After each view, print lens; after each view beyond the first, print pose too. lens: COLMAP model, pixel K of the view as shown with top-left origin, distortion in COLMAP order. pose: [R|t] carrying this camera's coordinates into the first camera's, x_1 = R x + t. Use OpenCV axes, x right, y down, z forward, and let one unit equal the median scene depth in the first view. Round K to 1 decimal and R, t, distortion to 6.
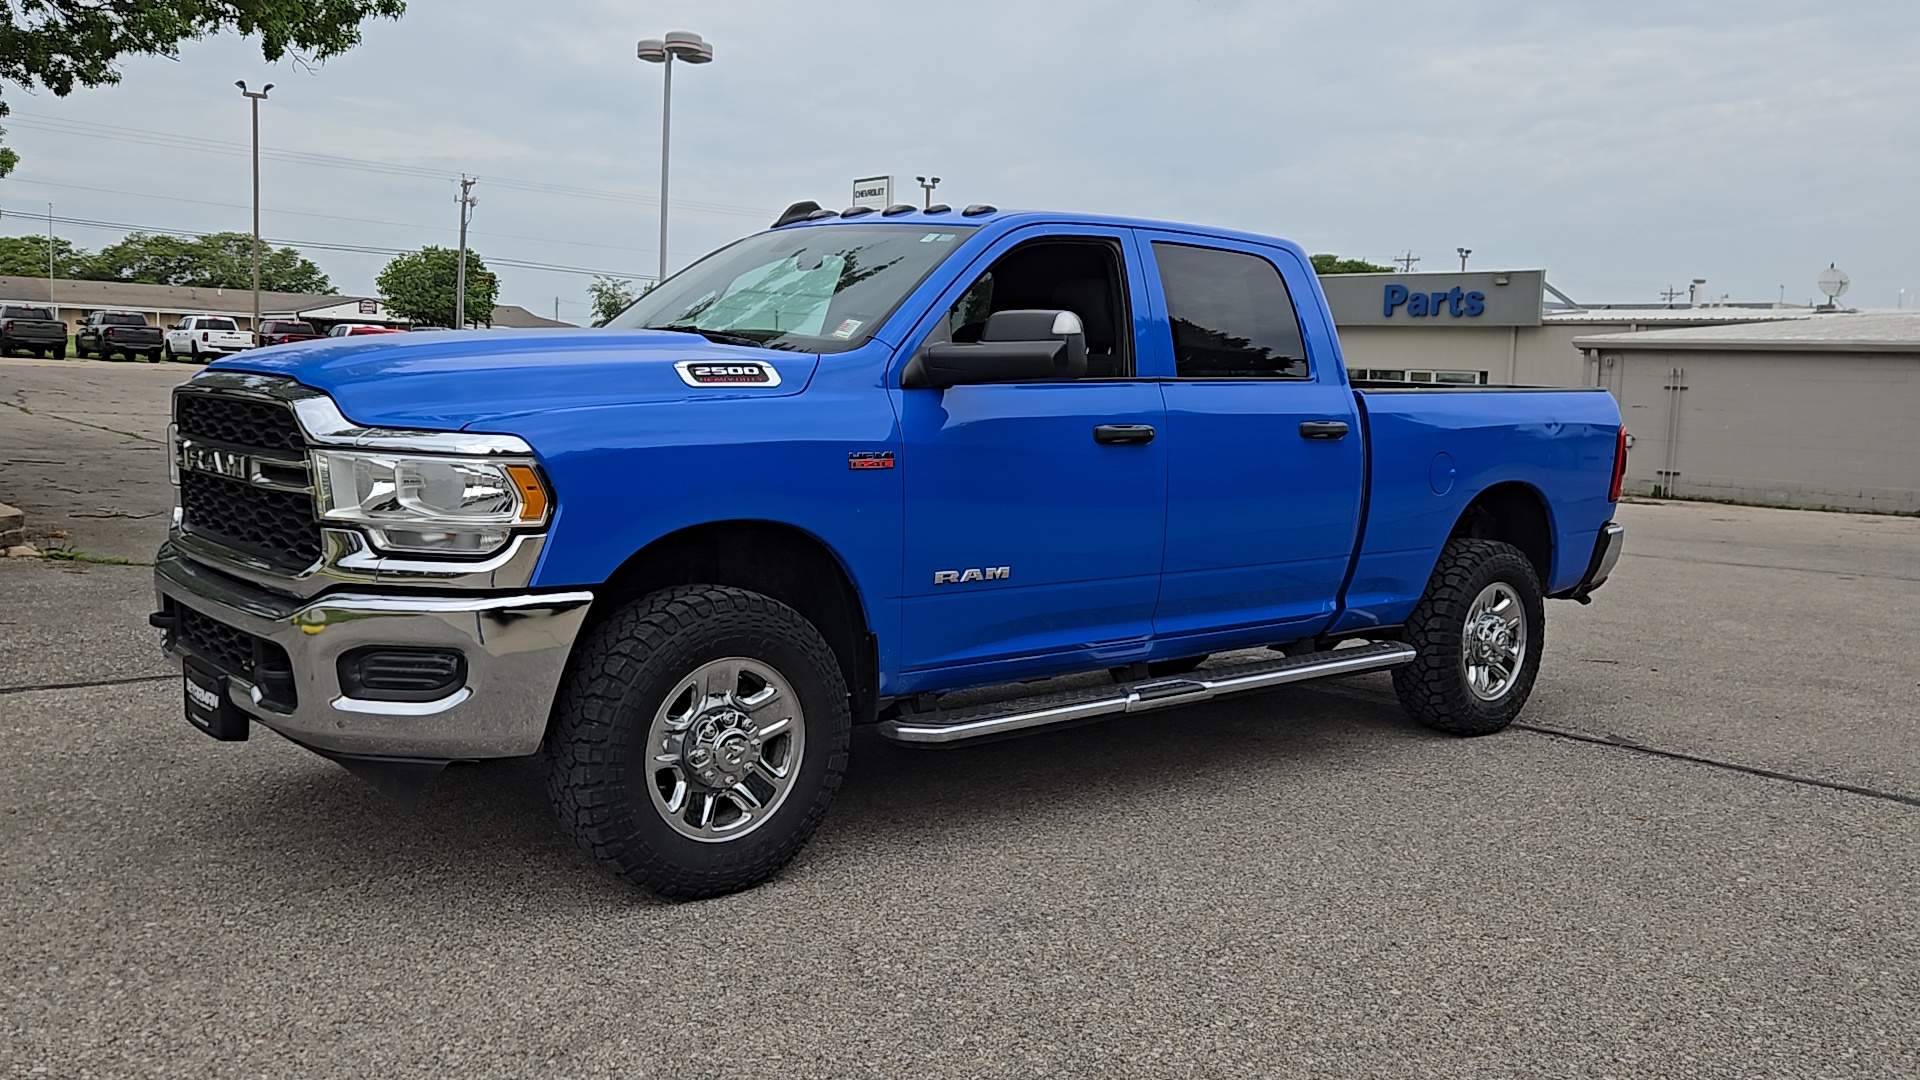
lens RADIAL K [[1610.2, 0, 987.3], [0, 1610.2, 506.1], [0, 0, 1]] dist [0.001204, -0.003594]
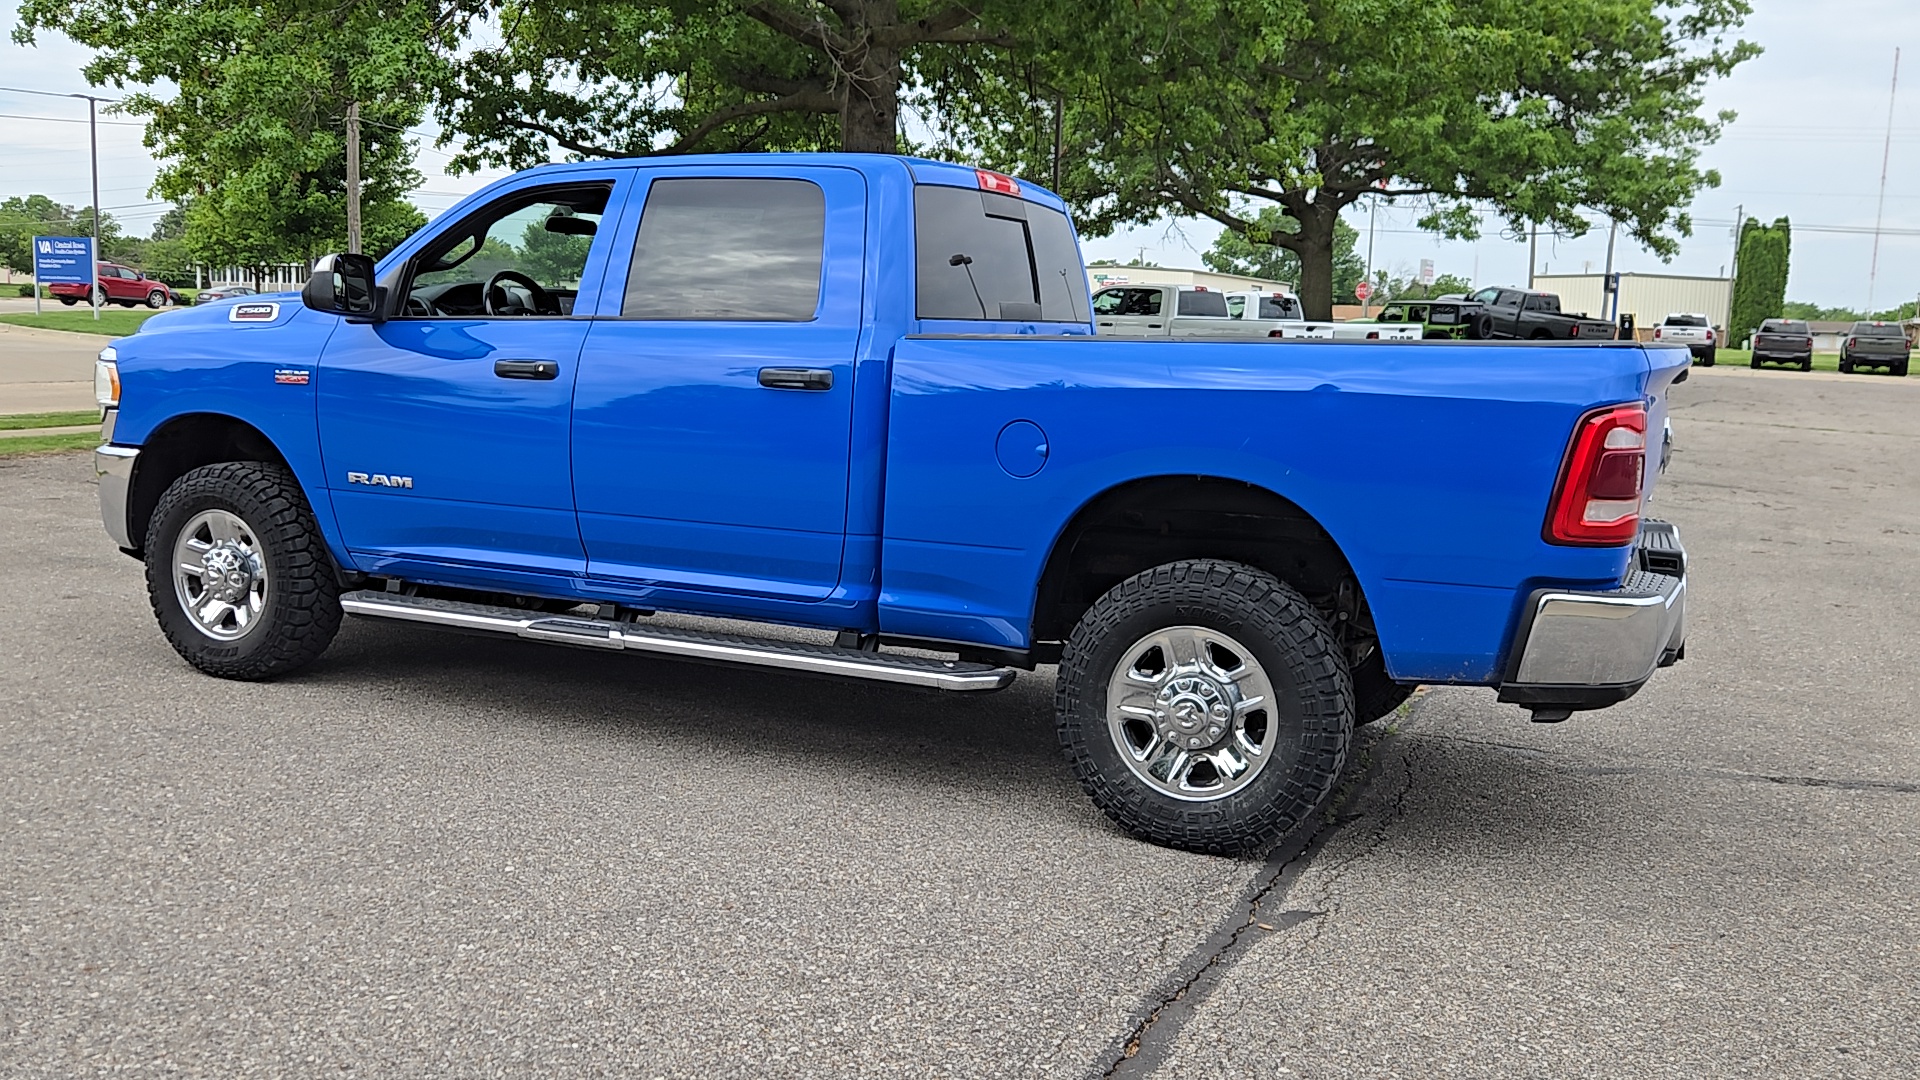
lens RADIAL K [[1610.2, 0, 973.1], [0, 1610.2, 541.9], [0, 0, 1]] dist [0.001204, -0.003594]
pose [[0.406866, 0.100292, -0.907966, 0.888218], [-0.093898, 0.993281, 0.067639, -0.023820], [0.908649, 0.057736, 0.413549, 0.639327]]
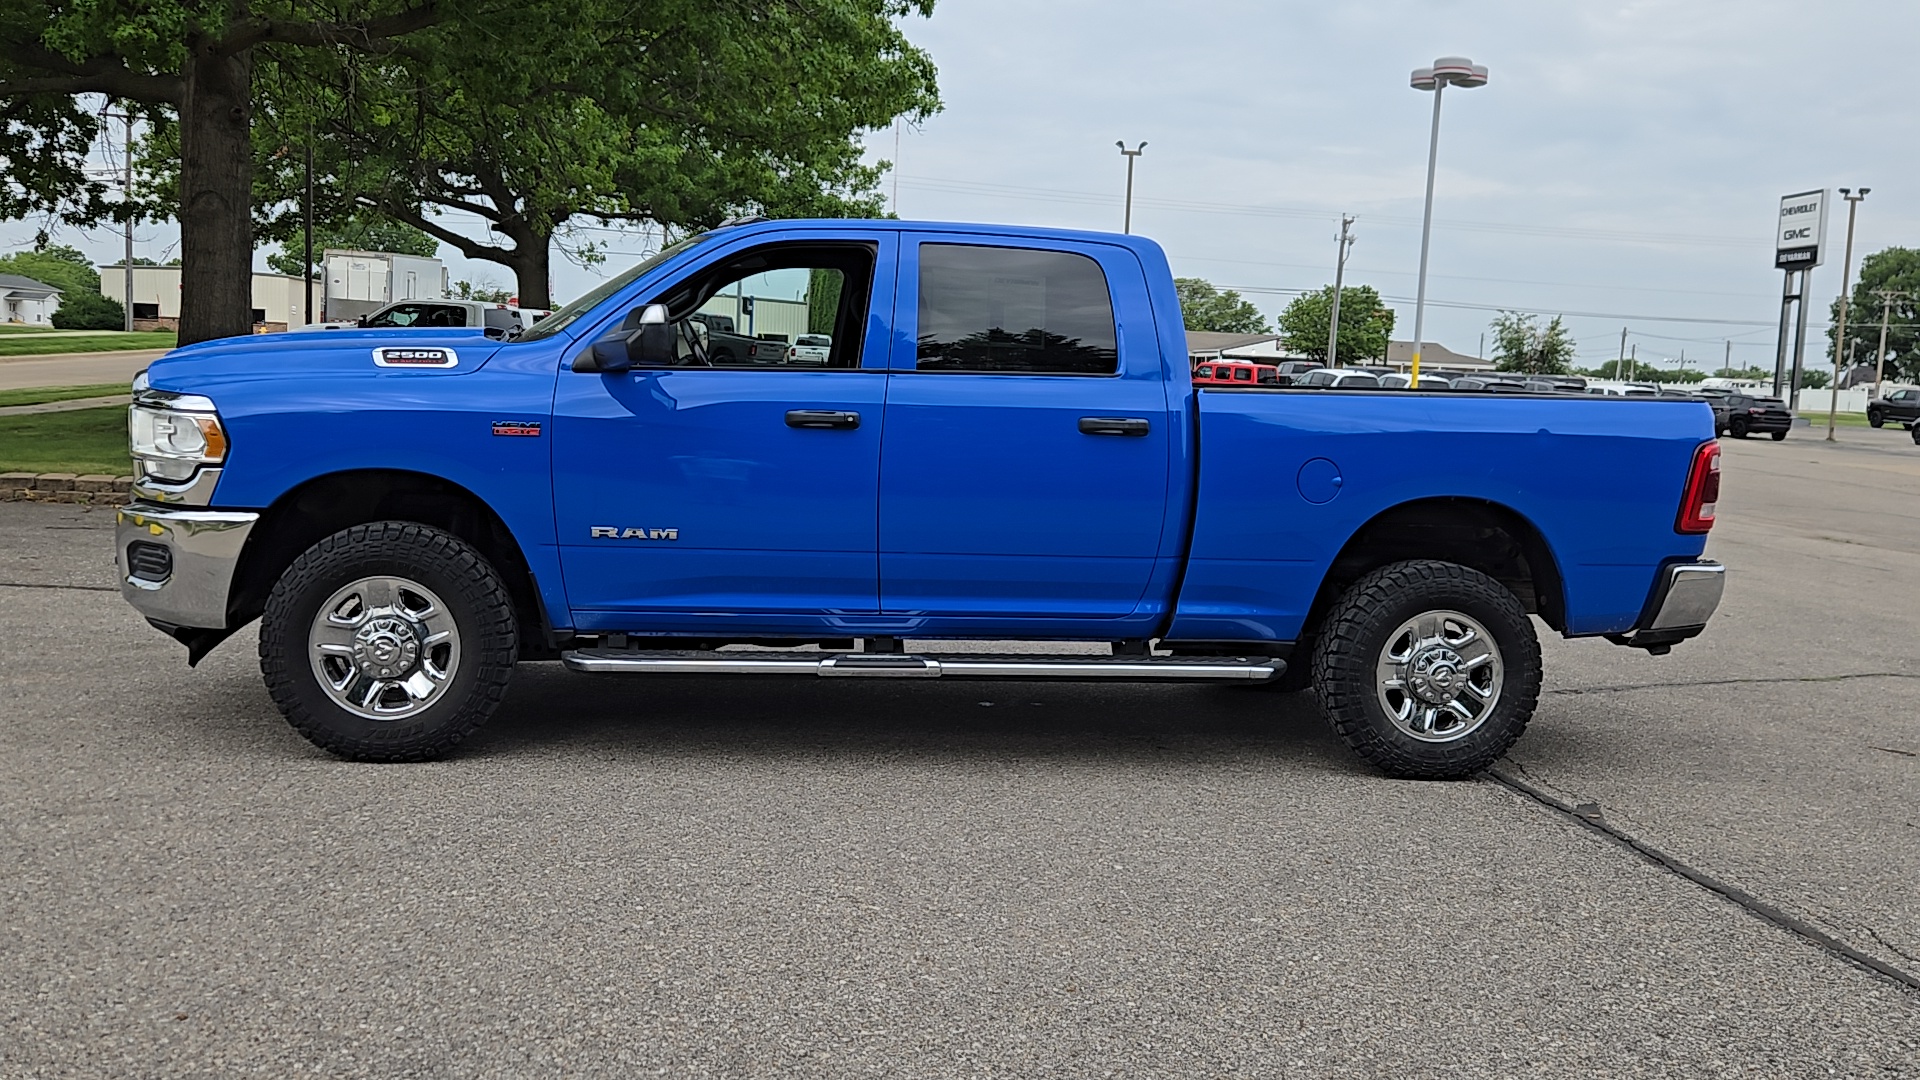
lens RADIAL K [[1610.2, 0, 961.3], [0, 1610.2, 532.3], [0, 0, 1]] dist [0.001204, -0.003594]
pose [[0.835070, 0.055451, -0.547342, 0.581567], [-0.059246, 0.998186, 0.010736, 0.010978], [0.546944, 0.023462, 0.836840, 0.108598]]
